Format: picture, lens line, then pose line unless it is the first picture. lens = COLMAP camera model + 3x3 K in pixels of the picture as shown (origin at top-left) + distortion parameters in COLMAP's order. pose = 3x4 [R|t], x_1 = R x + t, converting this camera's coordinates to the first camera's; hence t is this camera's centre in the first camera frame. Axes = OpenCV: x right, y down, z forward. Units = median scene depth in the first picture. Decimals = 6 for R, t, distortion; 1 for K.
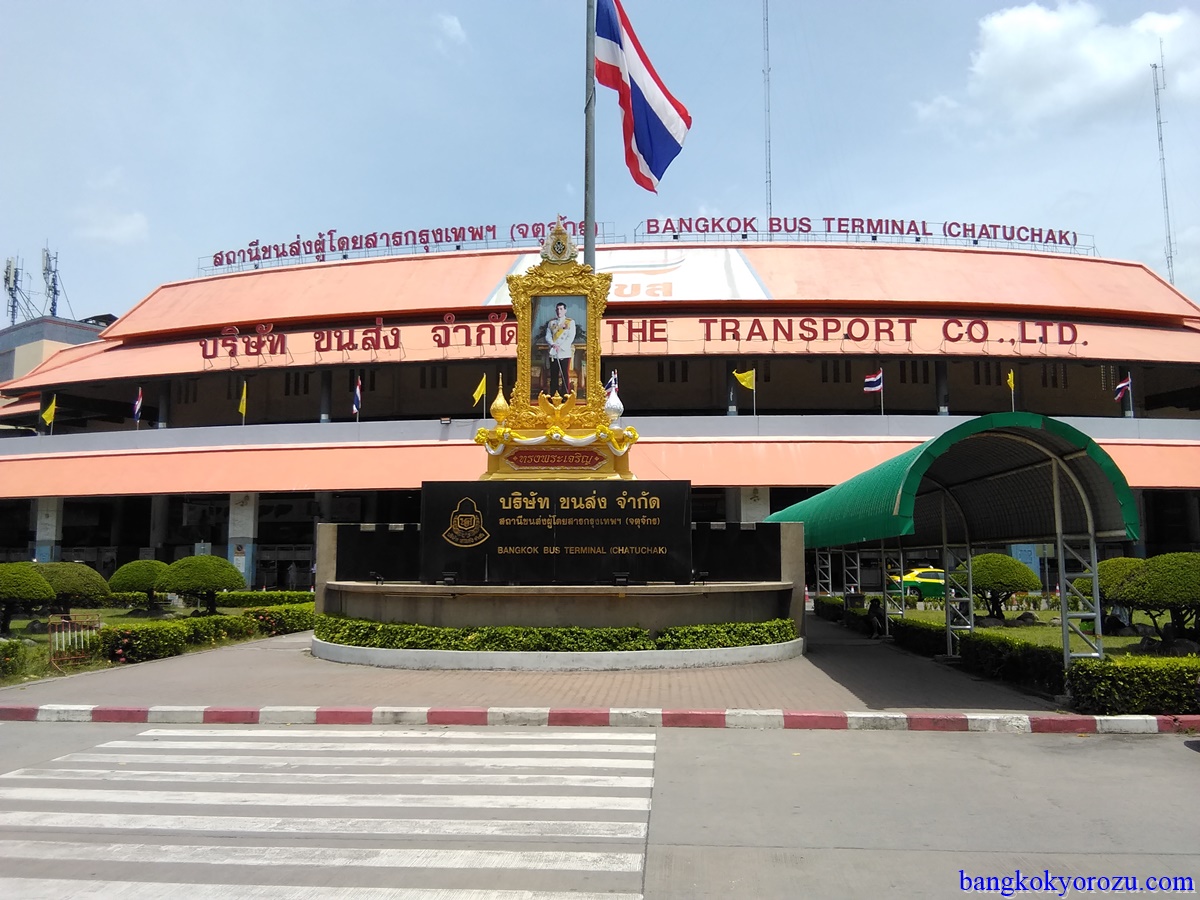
lens RADIAL K [[942.2, 0, 600.0], [0, 942.2, 450.0], [0, 0, 1]] dist [0.063650, -0.117006]
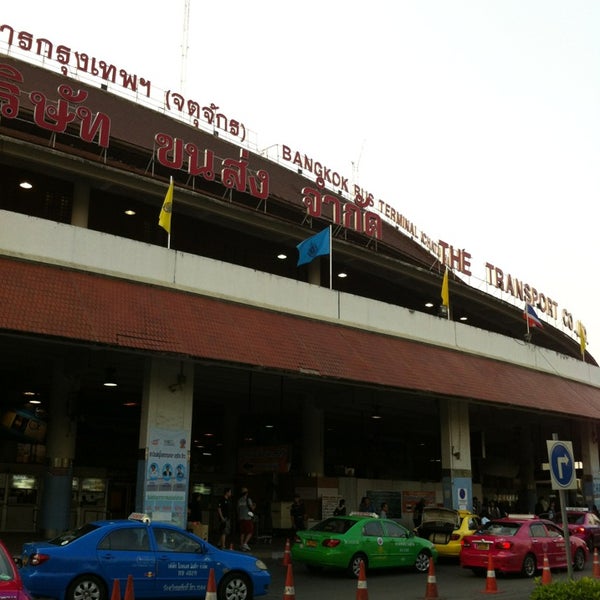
lens RADIAL K [[751.9, 0, 300.0], [0, 751.9, 300.0], [0, 0, 1]] dist [0.180779, -0.499880]
pose [[0.636823, 0.212737, 0.741080, -0.482096], [-0.103605, 0.976075, -0.191166, 0.060284], [-0.764018, 0.044959, 0.643627, 0.489075]]
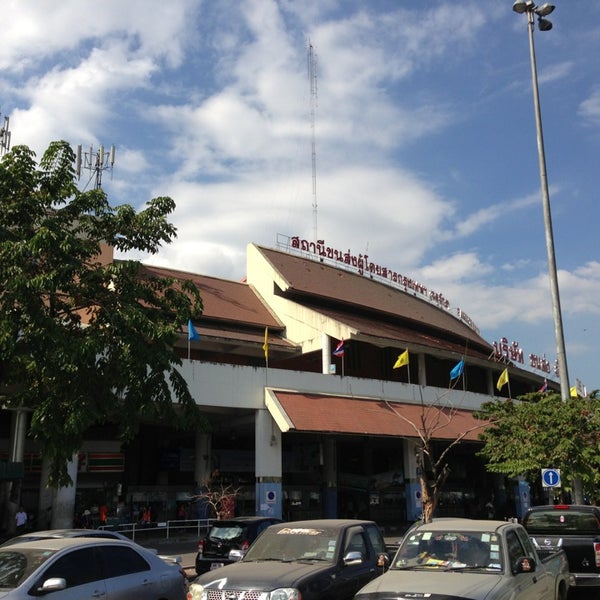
lens RADIAL K [[751.9, 0, 300.0], [0, 751.9, 300.0], [0, 0, 1]] dist [0.180779, -0.499880]
pose [[0.452086, 0.247717, 0.856887, -1.308698], [-0.093666, 0.968536, -0.230576, 0.097111], [-0.887043, 0.023979, 0.461064, 0.609692]]
